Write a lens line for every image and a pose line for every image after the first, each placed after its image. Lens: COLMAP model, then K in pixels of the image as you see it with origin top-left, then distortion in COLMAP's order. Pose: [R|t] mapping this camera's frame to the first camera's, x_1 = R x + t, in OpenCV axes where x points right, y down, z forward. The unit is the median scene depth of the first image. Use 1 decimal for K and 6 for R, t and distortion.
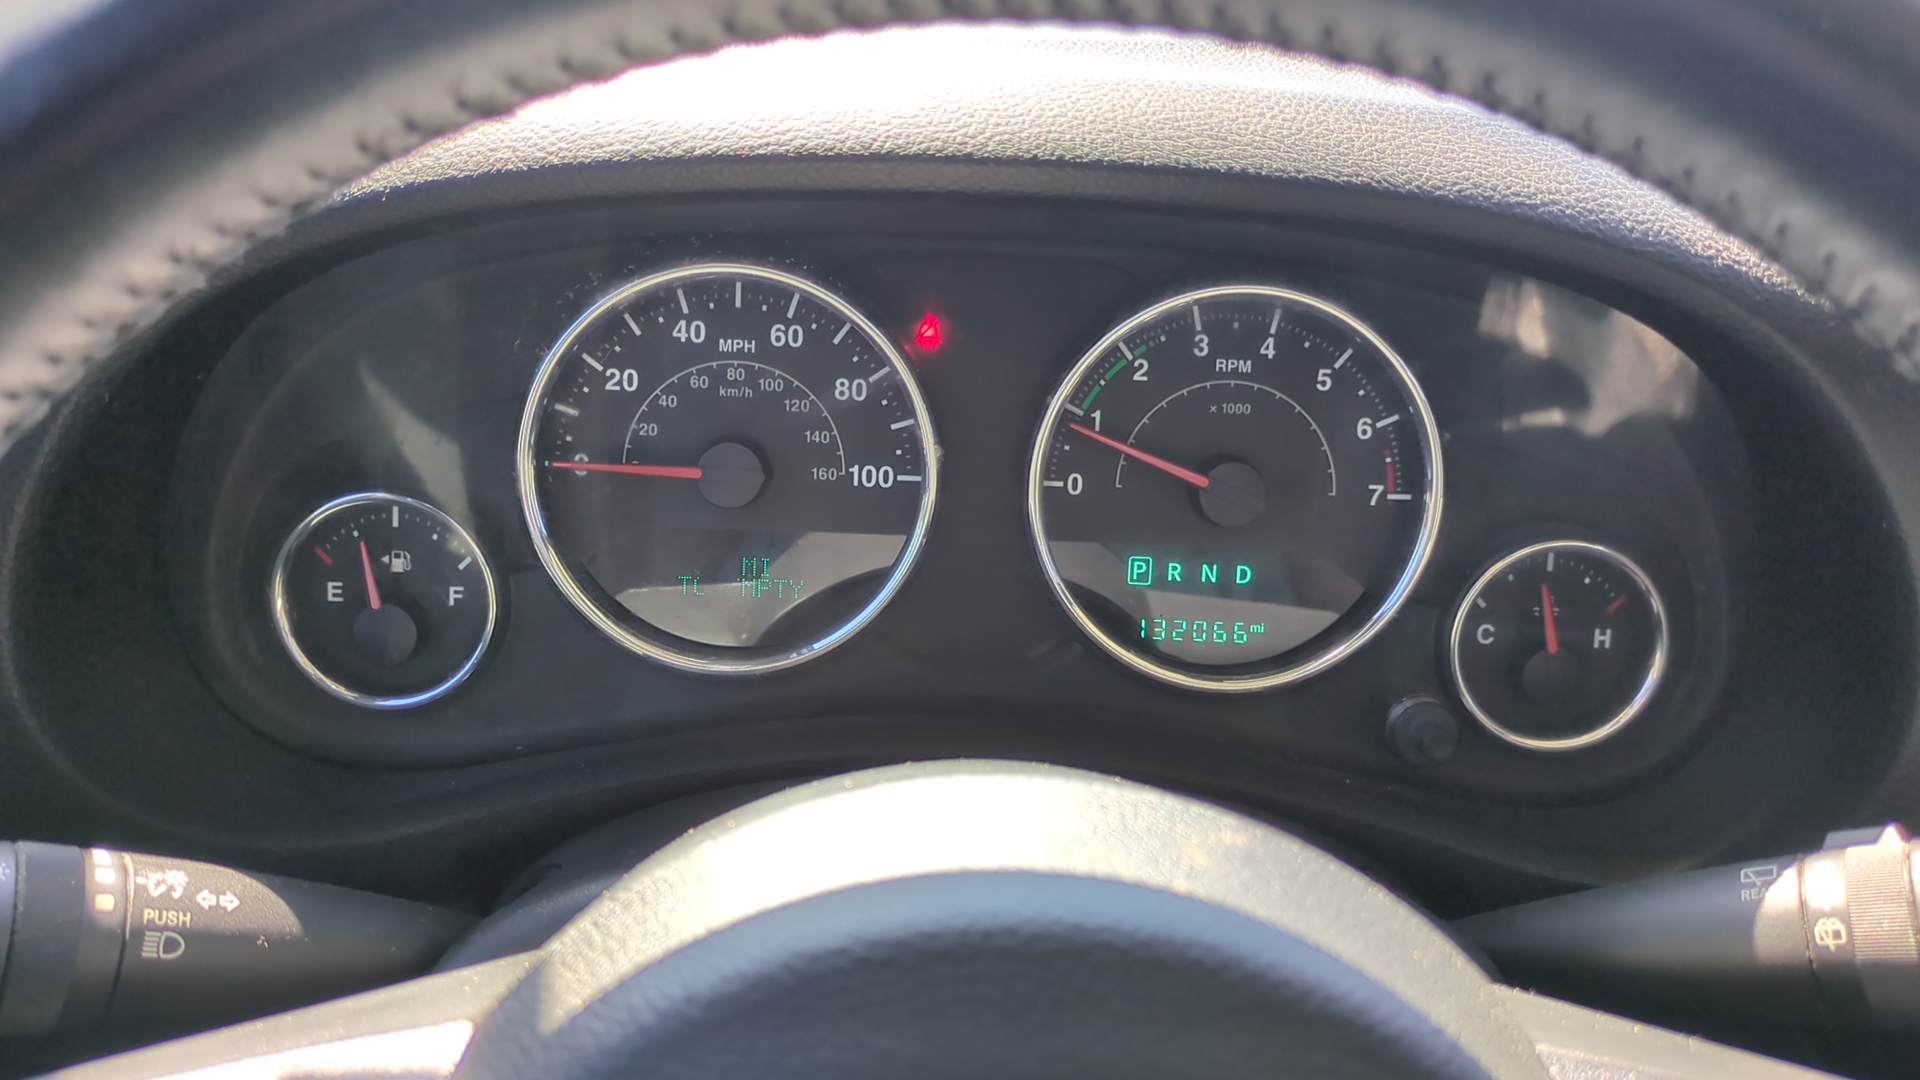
lens RADIAL K [[1540.3, 0, 958.5], [0, 1540.3, 517.4], [0, 0, 1]] dist [-0.002121, -0.004815]
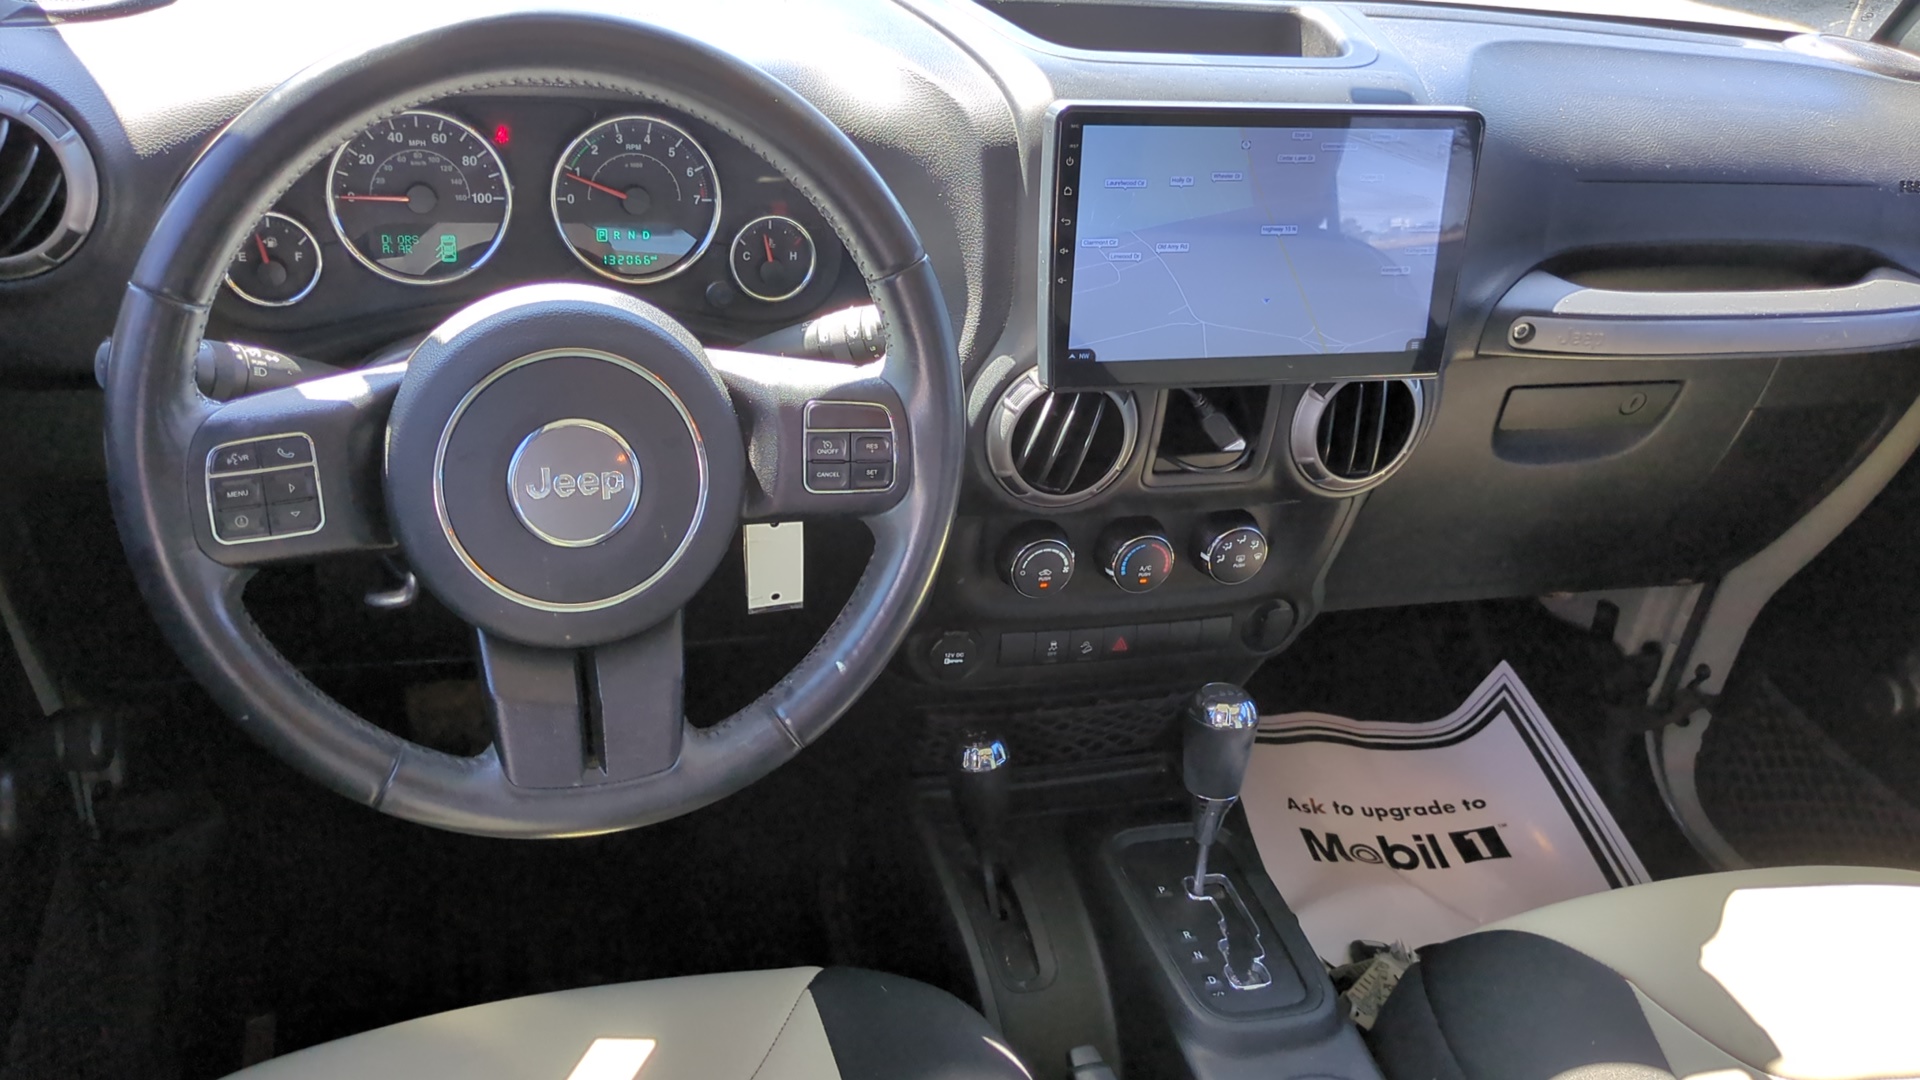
lens RADIAL K [[1540.3, 0, 958.5], [0, 1540.3, 517.4], [0, 0, 1]] dist [-0.002121, -0.004815]
pose [[0.953855, -0.089797, 0.286527, -0.080701], [0.033085, 0.979857, 0.196943, 0.012384], [-0.298440, -0.178375, 0.937612, -1.537010]]
